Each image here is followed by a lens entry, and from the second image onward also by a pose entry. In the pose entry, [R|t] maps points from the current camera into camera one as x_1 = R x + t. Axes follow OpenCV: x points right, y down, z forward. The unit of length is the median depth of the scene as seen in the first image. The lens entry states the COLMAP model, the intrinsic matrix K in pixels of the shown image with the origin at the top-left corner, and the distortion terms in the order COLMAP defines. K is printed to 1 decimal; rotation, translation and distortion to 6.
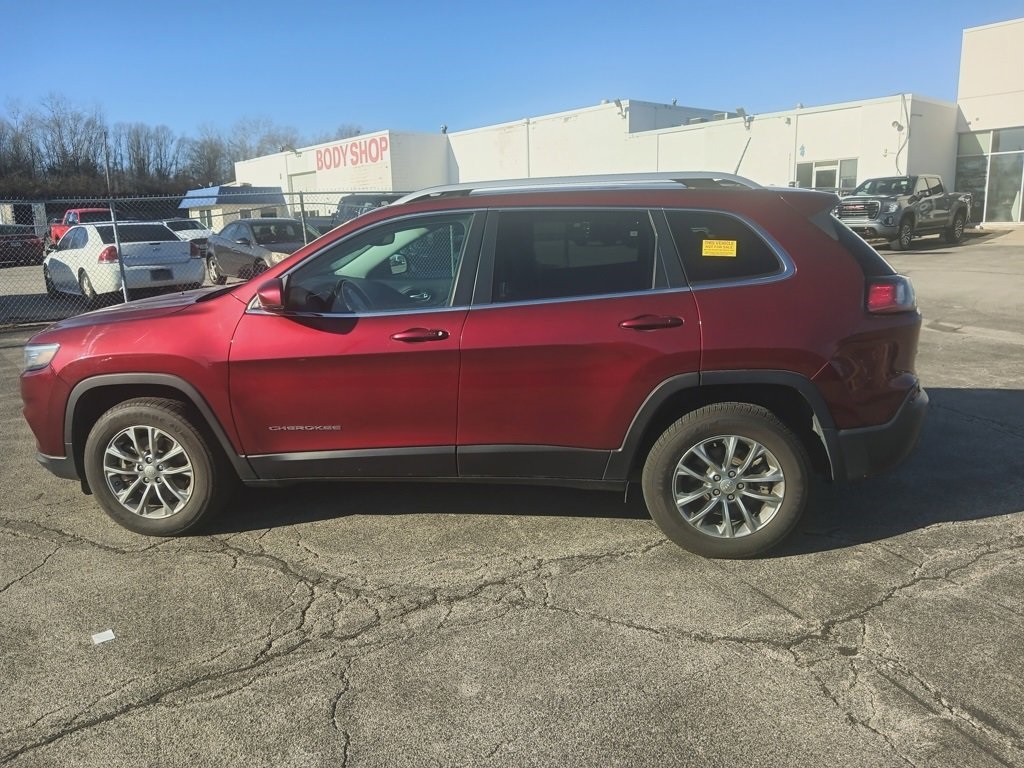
lens RADIAL K [[806.5, 0, 504.2], [0, 806.5, 378.4], [0, 0, 1]] dist [-0.013069, 0.012284]
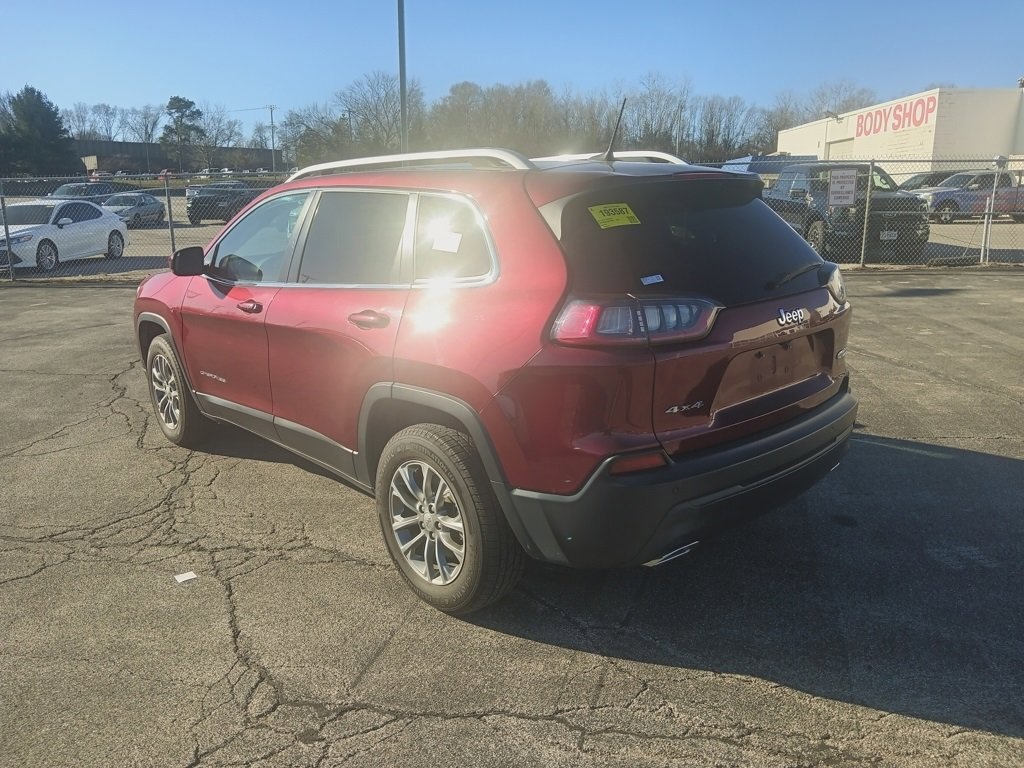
lens RADIAL K [[806.5, 0, 511.0], [0, 806.5, 383.2], [0, 0, 1]] dist [-0.013069, 0.012284]
pose [[0.751626, 0.165738, -0.638427, 0.280038], [-0.138644, 0.985990, 0.092741, -0.032454], [0.644854, 0.018807, 0.764074, 0.133451]]
